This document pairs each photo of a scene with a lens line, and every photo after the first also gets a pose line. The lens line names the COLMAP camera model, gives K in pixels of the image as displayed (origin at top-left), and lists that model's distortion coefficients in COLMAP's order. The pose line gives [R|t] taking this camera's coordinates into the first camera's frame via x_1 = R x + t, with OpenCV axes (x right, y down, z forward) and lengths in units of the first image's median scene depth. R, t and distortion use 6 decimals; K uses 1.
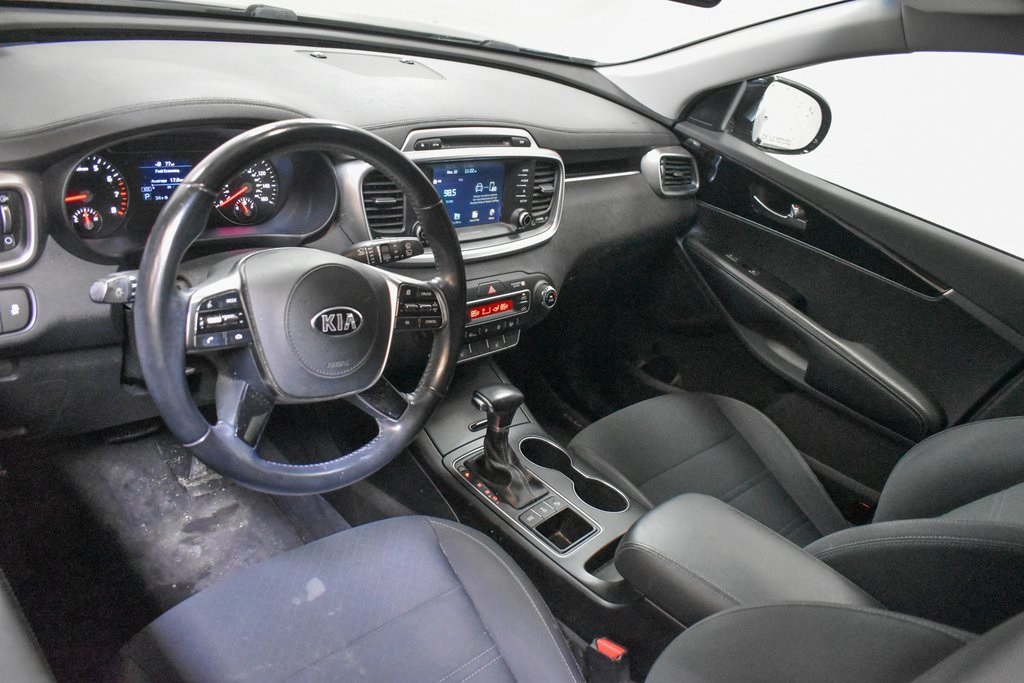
lens RADIAL K [[791.8, 0, 512.0], [0, 791.8, 341.5], [0, 0, 1]] dist [-0.016595, -0.000666]
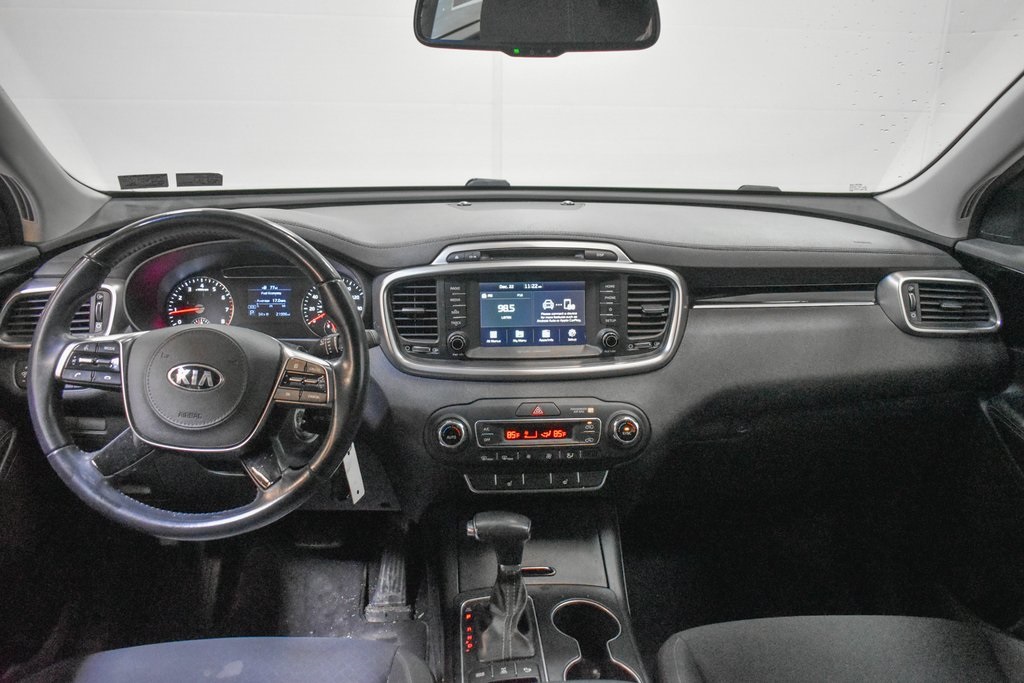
lens RADIAL K [[816.6, 0, 512.0], [0, 816.6, 341.5], [0, 0, 1]] dist [-0.005289, -0.001035]
pose [[0.734398, -0.050394, -0.676846, 0.575968], [-0.159030, 0.956703, -0.243782, 0.088142], [0.659825, 0.286672, 0.694586, 0.317238]]
